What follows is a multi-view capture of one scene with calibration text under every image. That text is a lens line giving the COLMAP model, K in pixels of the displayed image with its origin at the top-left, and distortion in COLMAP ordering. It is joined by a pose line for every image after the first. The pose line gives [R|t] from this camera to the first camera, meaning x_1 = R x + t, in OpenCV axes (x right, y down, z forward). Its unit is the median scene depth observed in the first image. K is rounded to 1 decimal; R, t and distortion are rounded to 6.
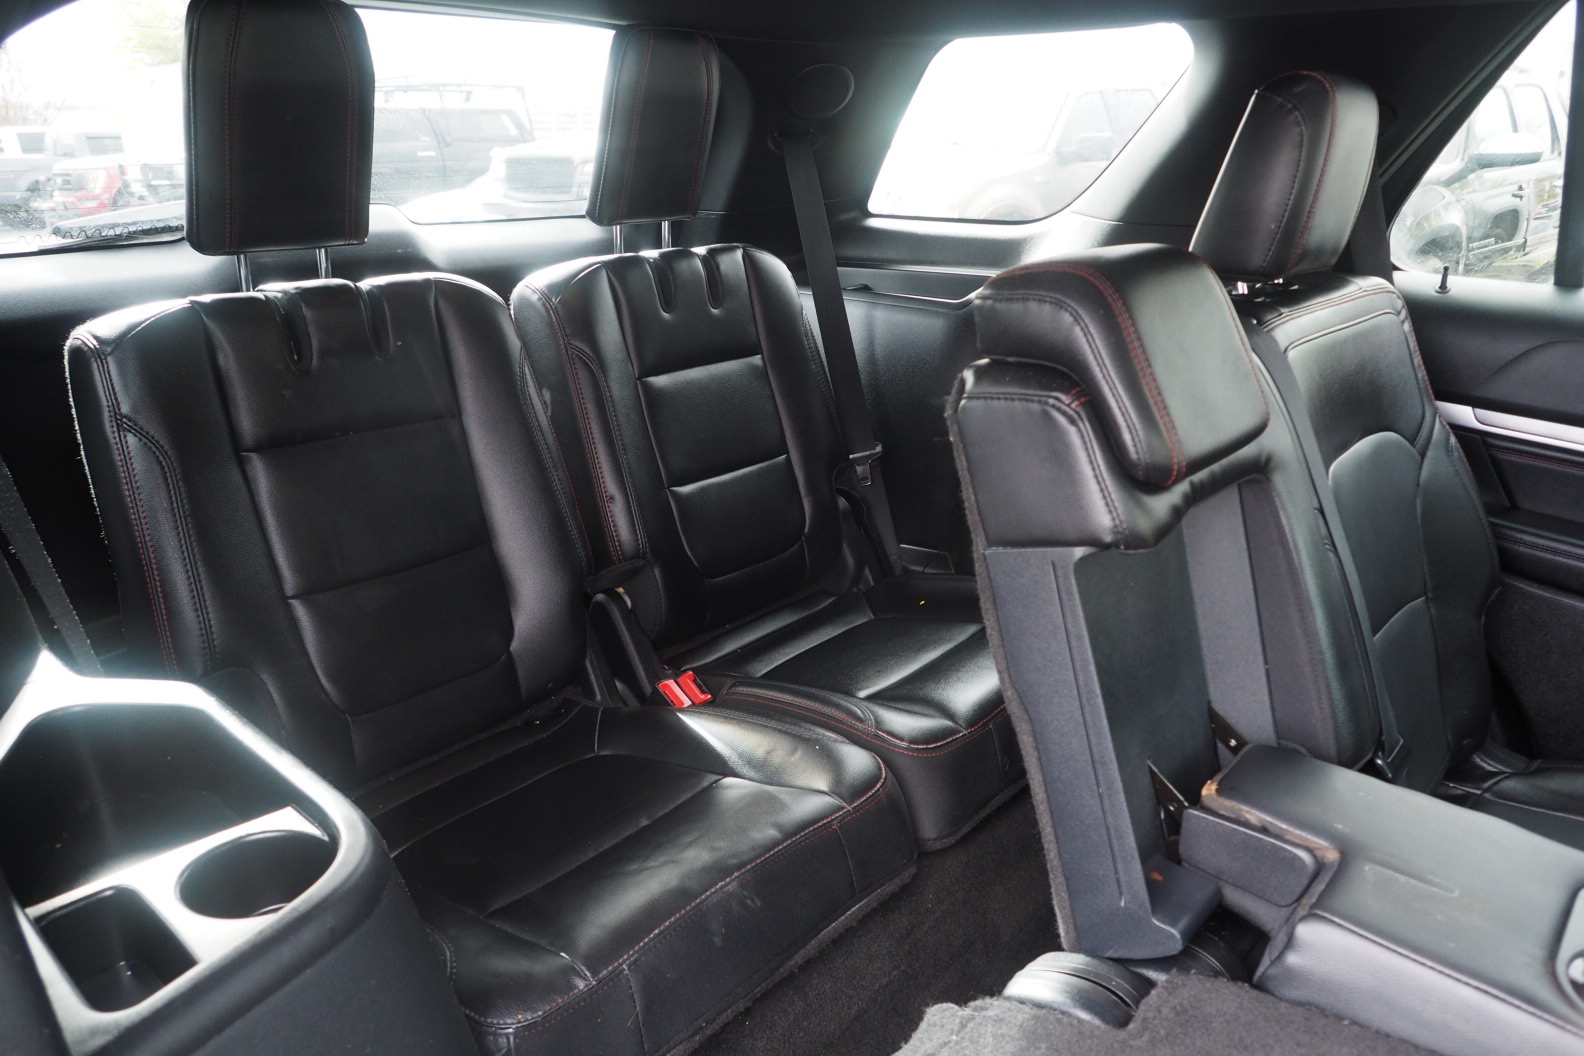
lens RADIAL K [[1138.7, 0, 815.3], [0, 1138.7, 539.2], [0, 0, 1]] dist [-0.014957, -0.000749]
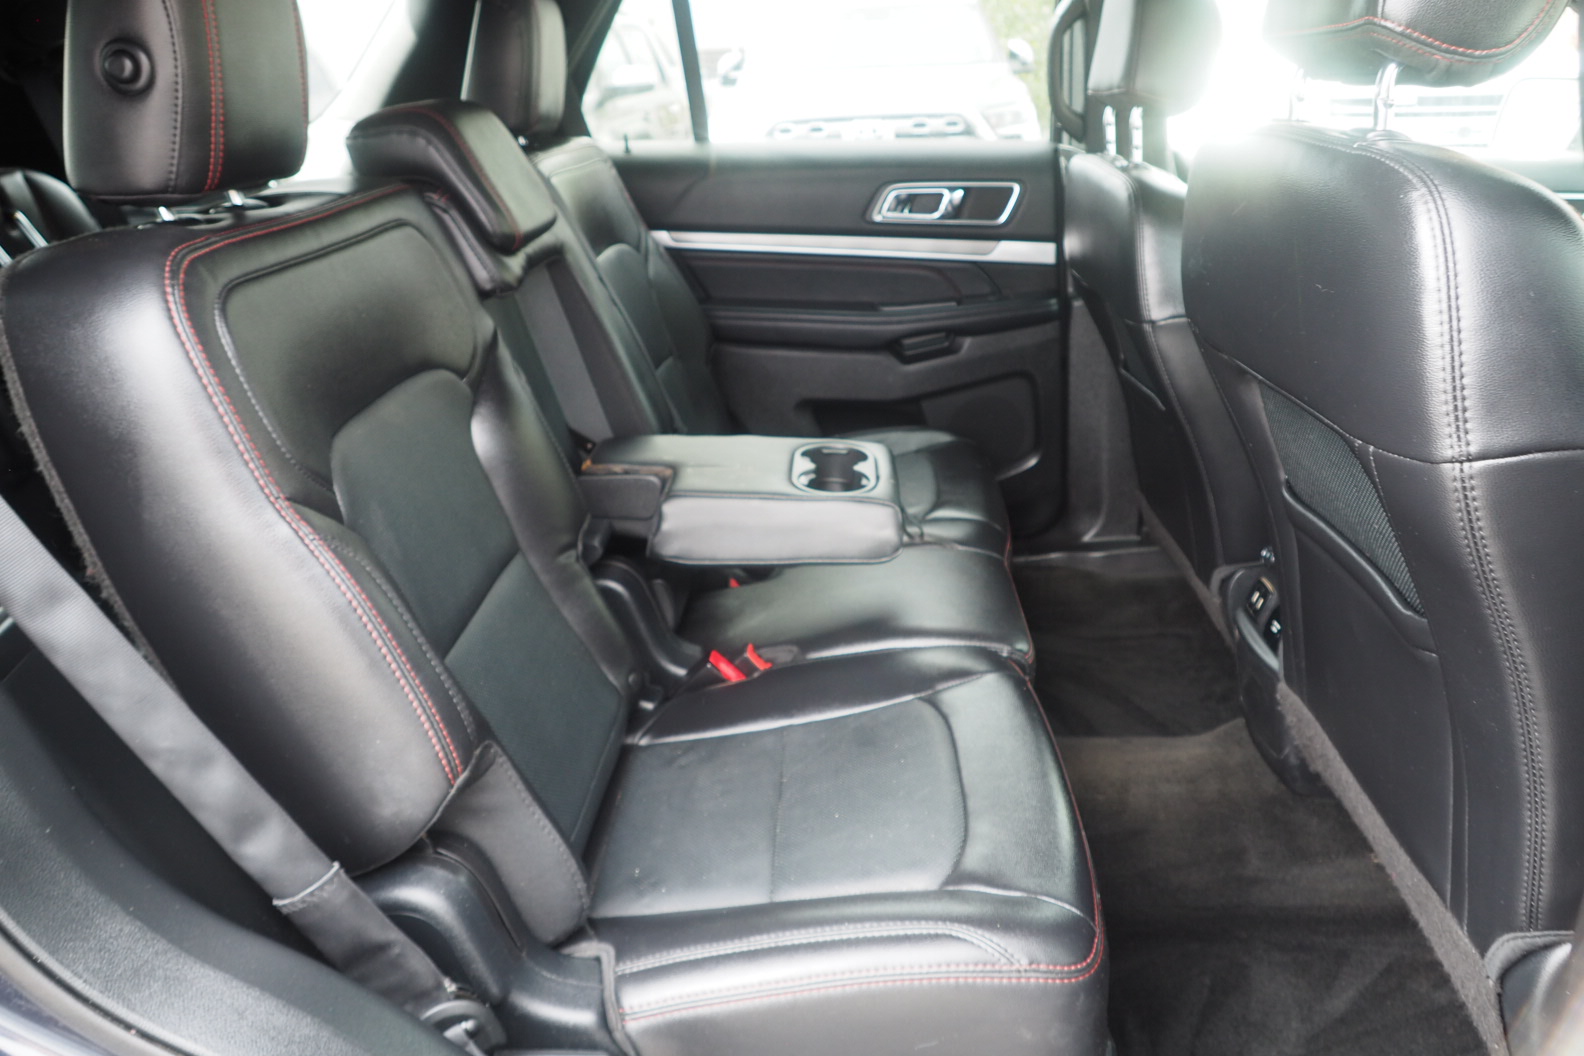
lens RADIAL K [[1138.7, 0, 815.3], [0, 1138.7, 539.2], [0, 0, 1]] dist [-0.014957, -0.000749]
pose [[0.780262, -0.265773, 0.566177, -0.254837], [0.246322, 0.962646, 0.112419, 0.190410], [-0.574906, 0.051746, 0.816581, -0.343759]]
